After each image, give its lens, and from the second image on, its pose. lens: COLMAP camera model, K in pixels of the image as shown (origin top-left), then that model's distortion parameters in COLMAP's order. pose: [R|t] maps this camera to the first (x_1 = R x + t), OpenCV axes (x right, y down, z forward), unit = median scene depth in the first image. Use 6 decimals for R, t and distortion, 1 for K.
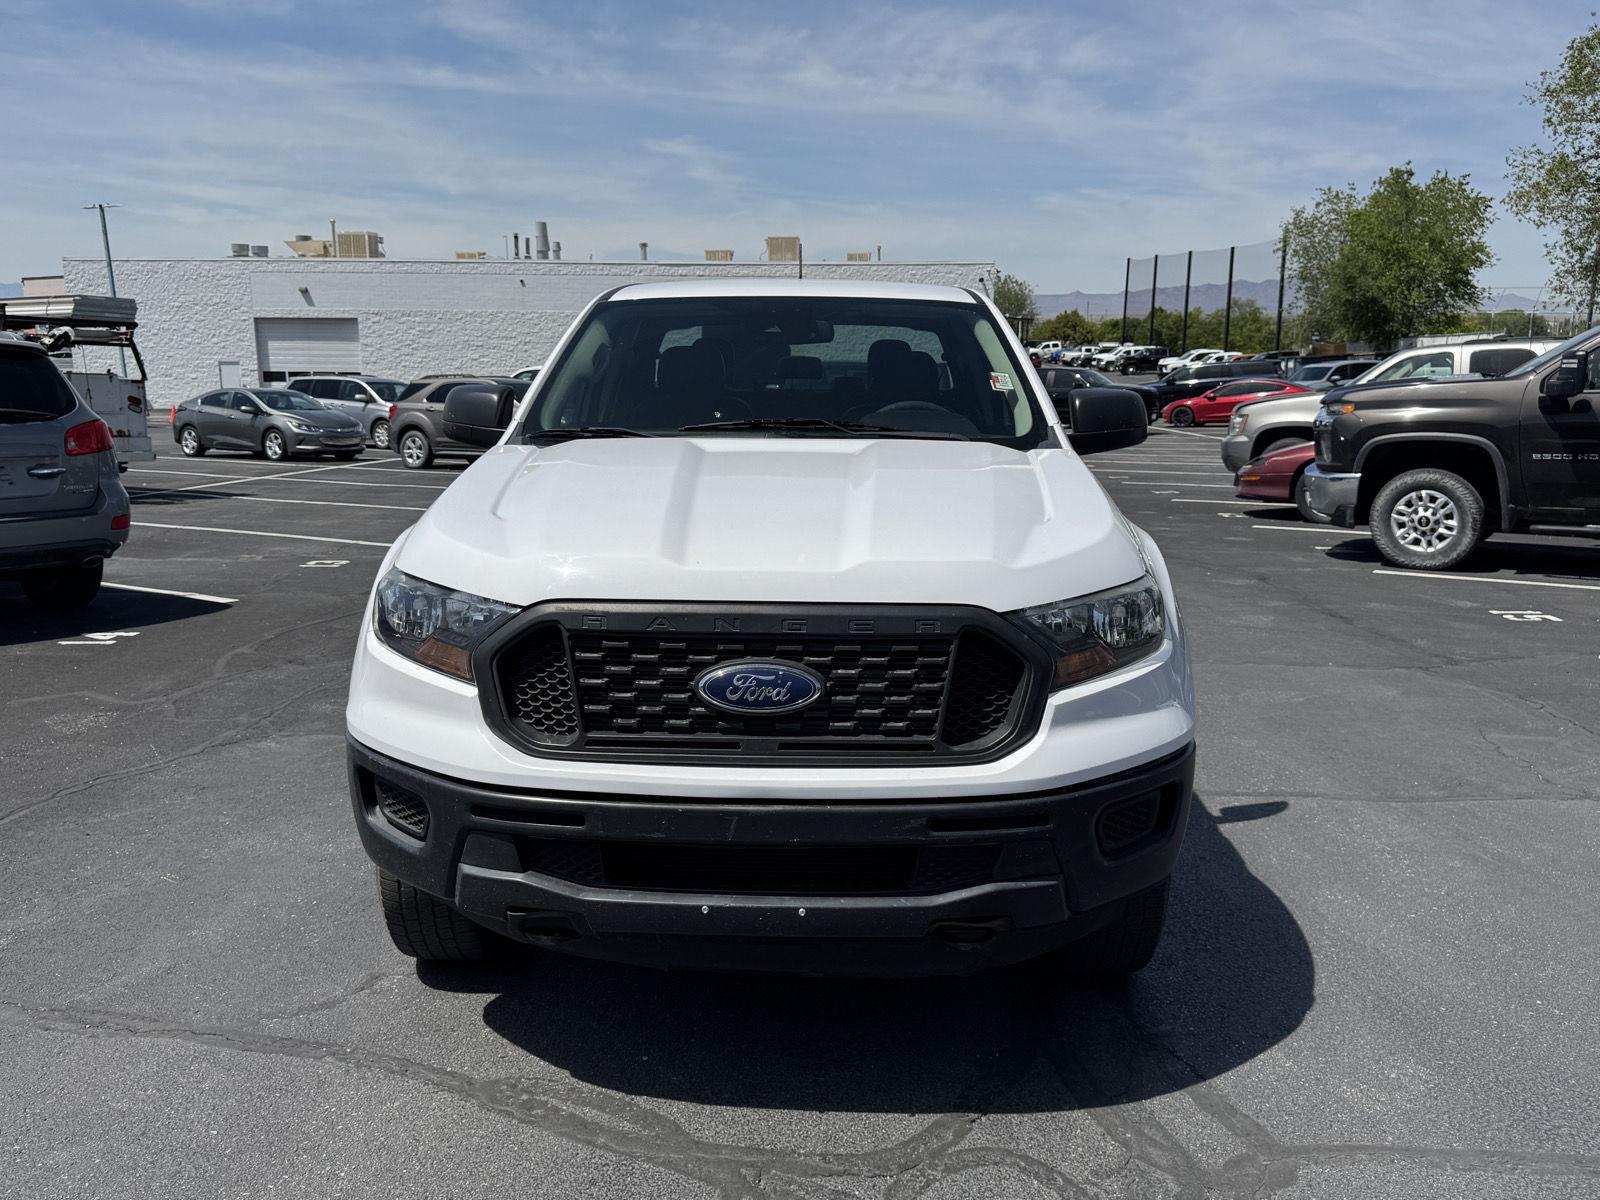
lens RADIAL K [[1337.9, 0, 802.0], [0, 1337.9, 567.4], [0, 0, 1]] dist [0.083940, -0.139945]
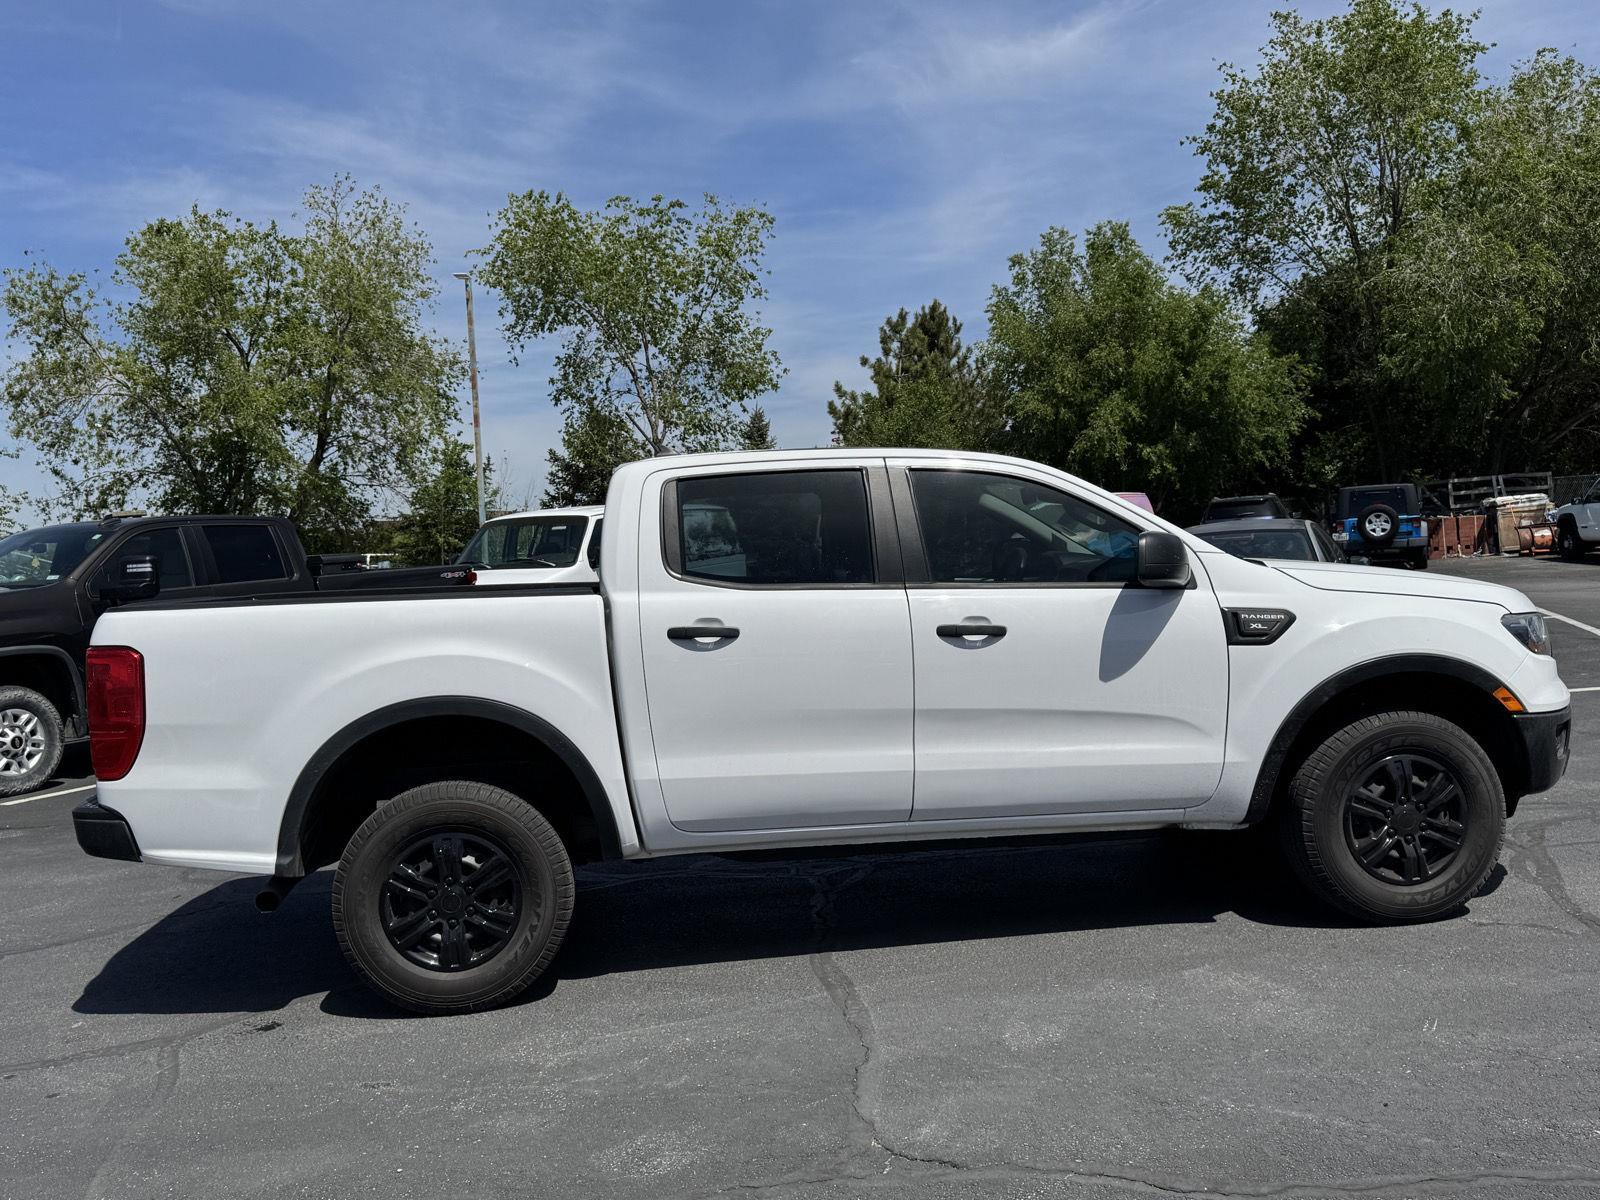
lens RADIAL K [[1323.5, 0, 800.0], [0, 1323.5, 600.0], [0, 0, 1]] dist [0.094890, -0.164510]
pose [[-0.114889, -0.033154, 0.992825, -1.760003], [0.192915, 0.979671, 0.055038, -0.263883], [-0.974466, 0.197854, -0.106157, 1.929376]]
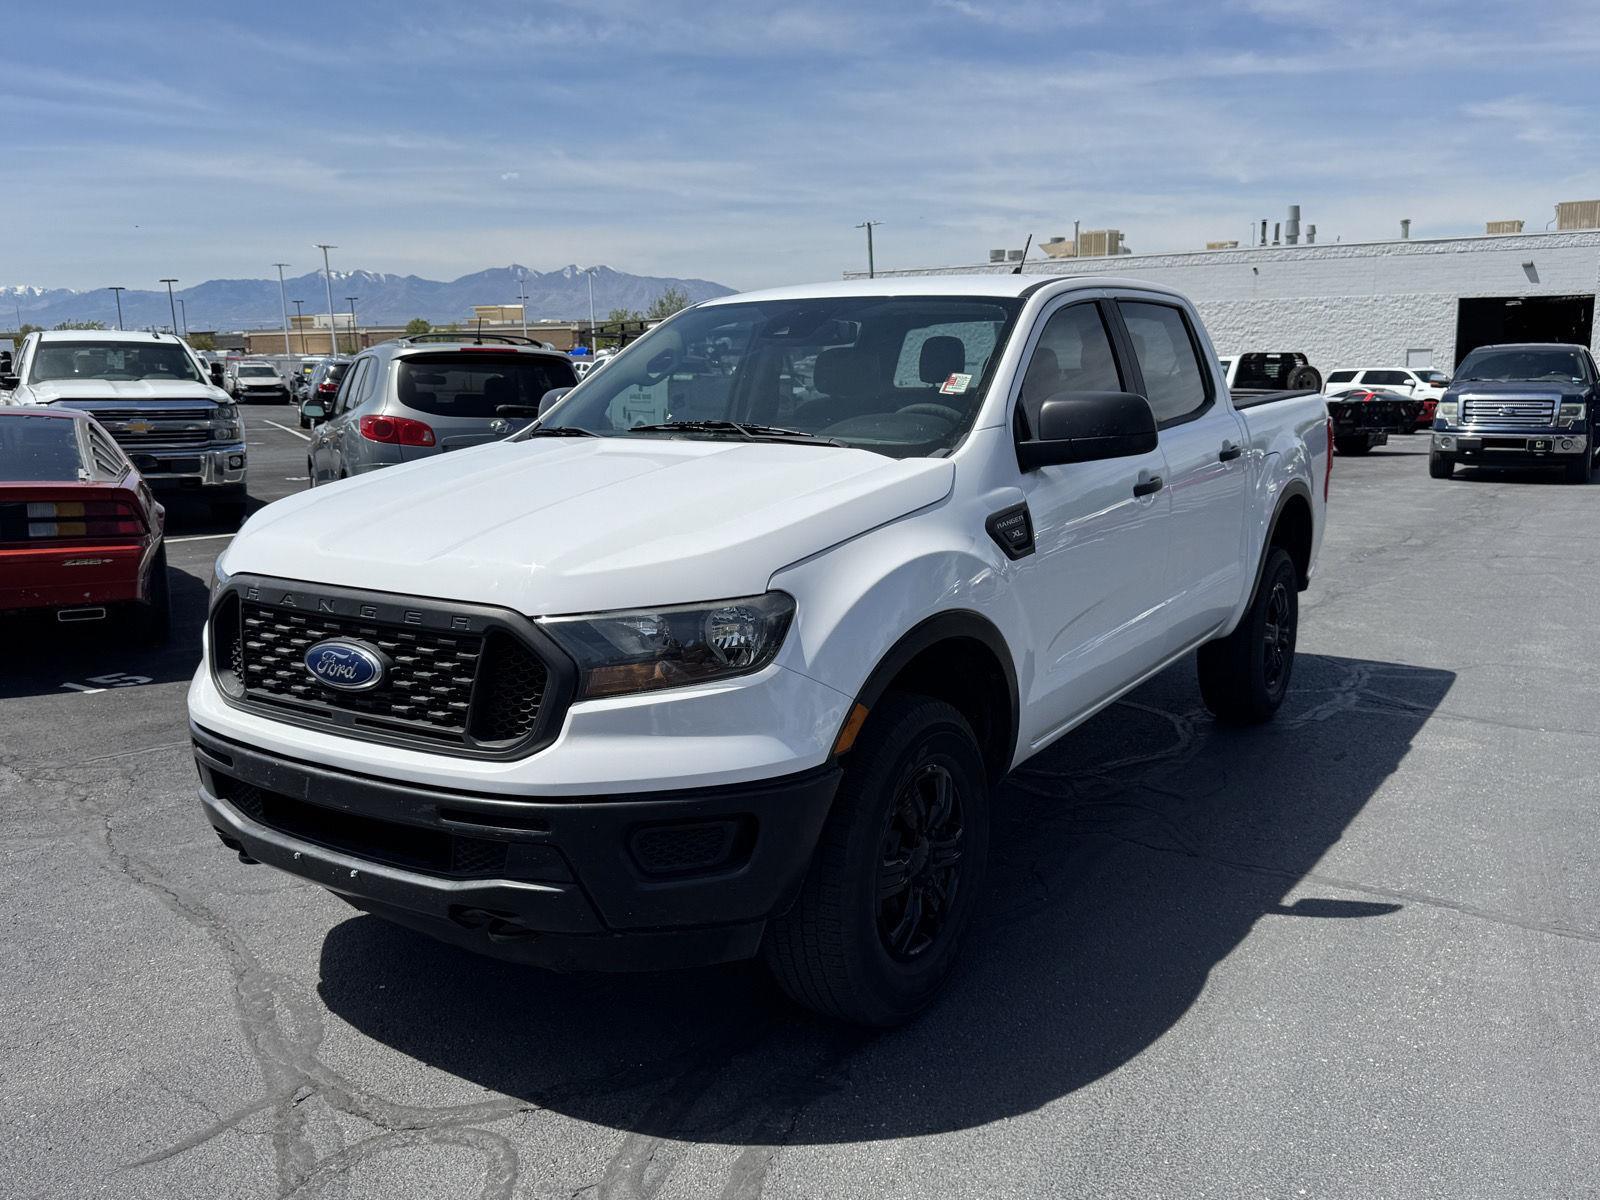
lens RADIAL K [[1333.4, 0, 798.1], [0, 1333.4, 575.3], [0, 0, 1]] dist [0.095309, -0.168541]
pose [[0.852222, 0.070007, -0.518475, 0.717419], [-0.064264, 0.997510, 0.029057, -0.033807], [0.519218, 0.008556, 0.854599, 0.204929]]
